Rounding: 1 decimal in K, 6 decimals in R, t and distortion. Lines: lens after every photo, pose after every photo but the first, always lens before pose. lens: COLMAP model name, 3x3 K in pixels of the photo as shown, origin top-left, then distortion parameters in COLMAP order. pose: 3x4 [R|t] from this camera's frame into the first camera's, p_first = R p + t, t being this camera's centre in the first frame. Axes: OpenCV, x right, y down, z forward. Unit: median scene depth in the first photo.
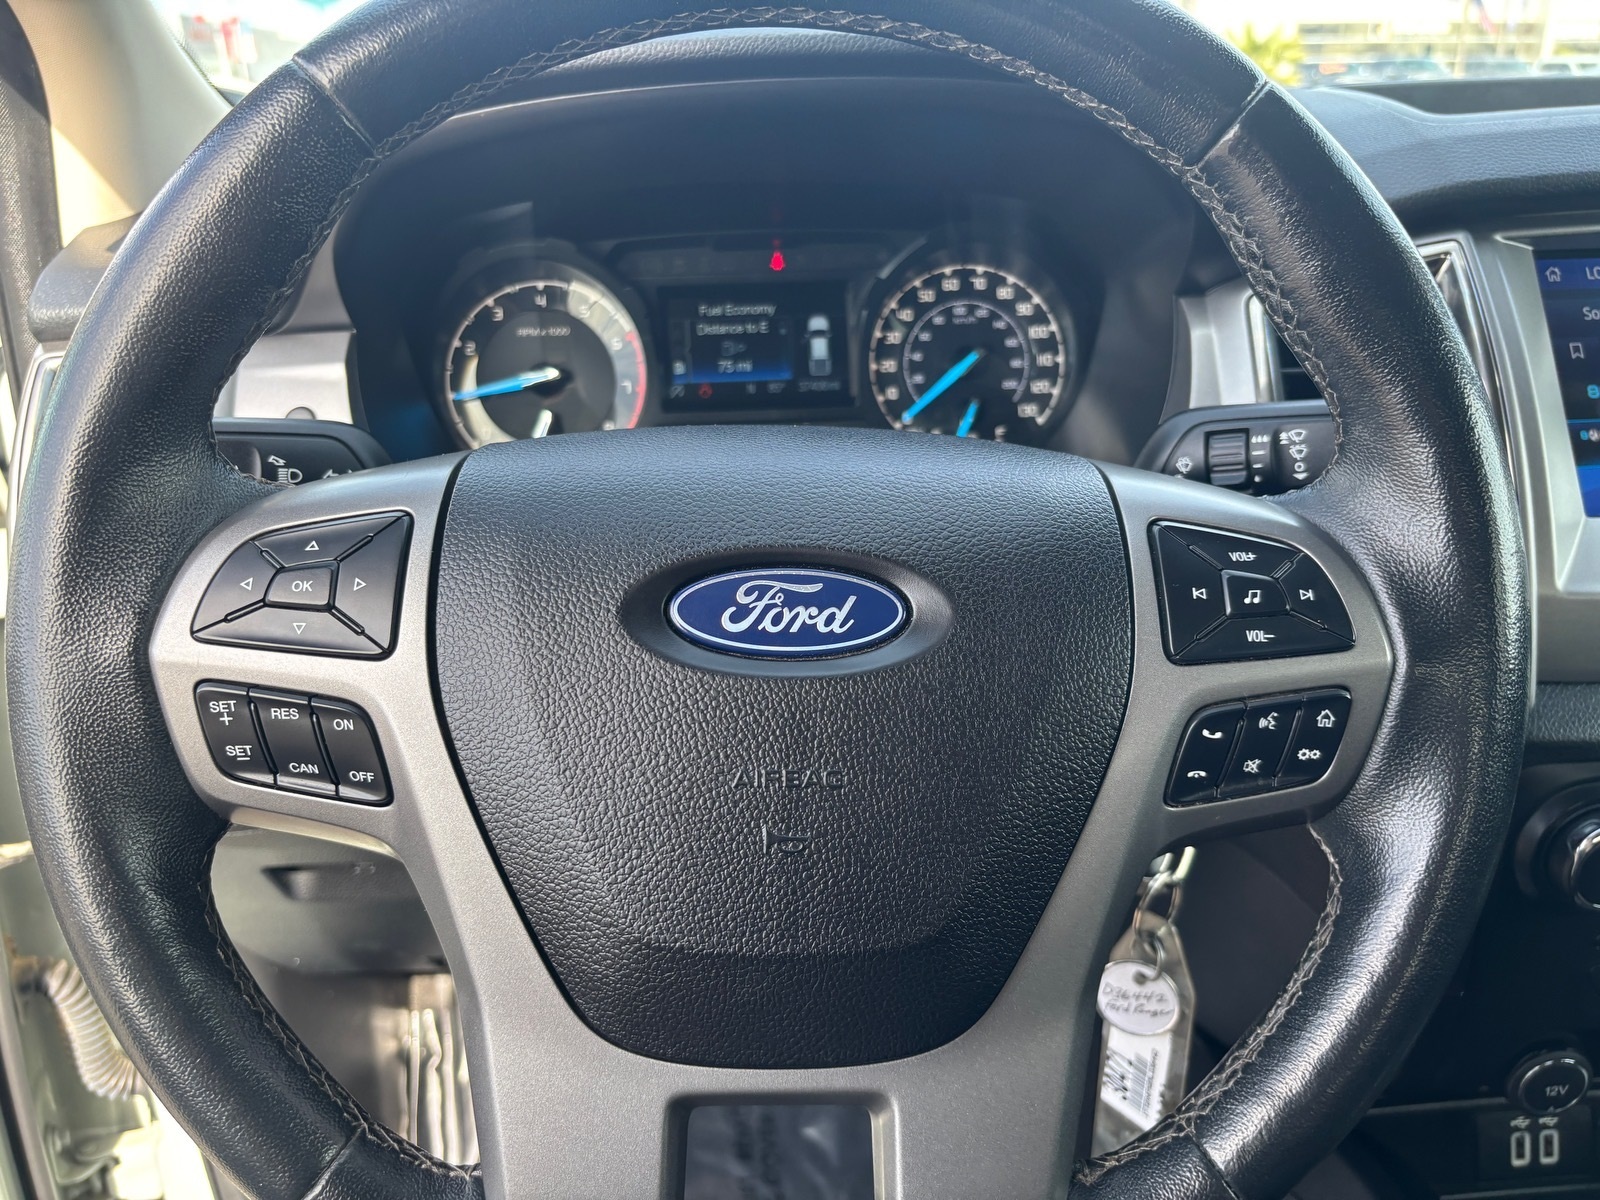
lens RADIAL K [[1112.7, 0, 800.0], [0, 1112.7, 600.0], [0, 0, 1]] dist [0.023608, -0.030288]
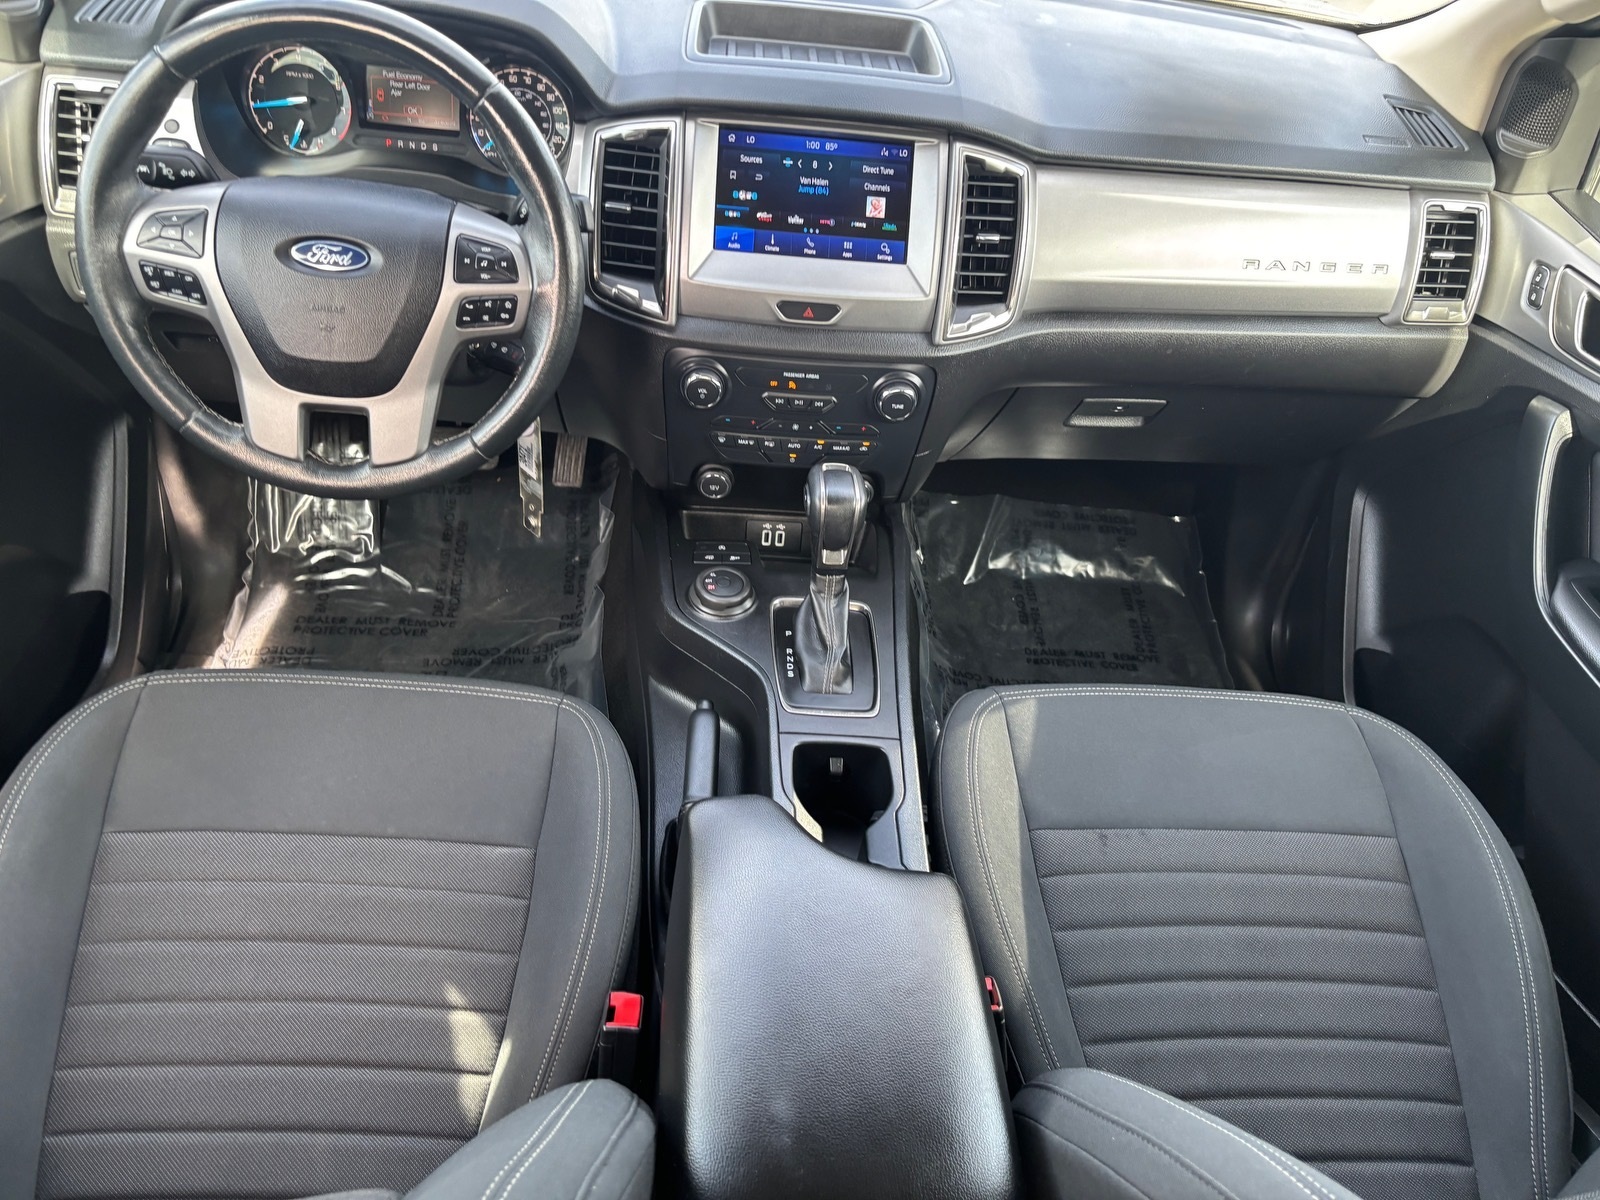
lens RADIAL K [[1180.7, 0, 800.0], [0, 1180.7, 600.0], [0, 0, 1]] dist [0.023244, -0.002262]
pose [[0.994470, 0.063994, 0.083271, 1.106393], [-0.085771, 0.952454, 0.292361, -0.157299], [-0.060603, -0.297887, 0.952676, -2.625709]]
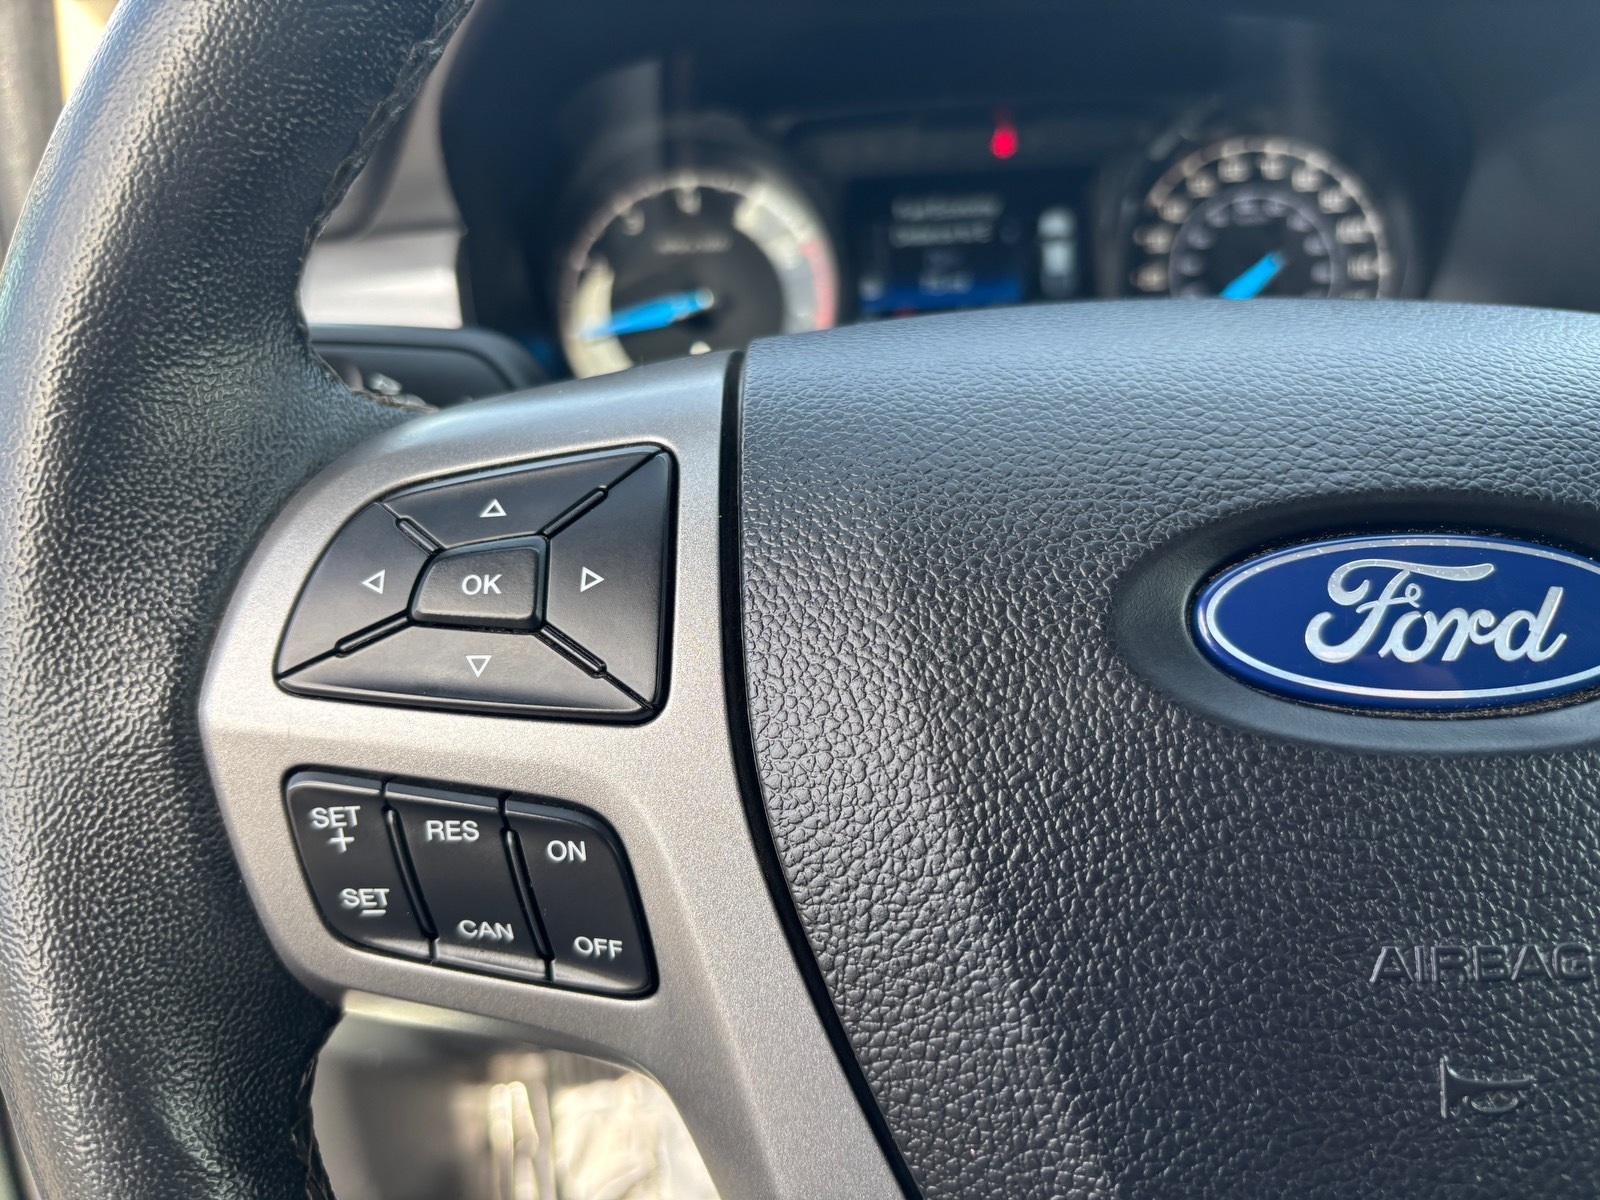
lens RADIAL K [[1173.4, 0, 800.0], [0, 1173.4, 600.0], [0, 0, 1]] dist [0.002028, -0.030528]
pose [[0.999081, -0.015411, -0.040002, -0.272487], [0.015398, 0.999881, -0.000631, -0.002559], [0.040007, 0.000014, 0.999199, 0.453368]]
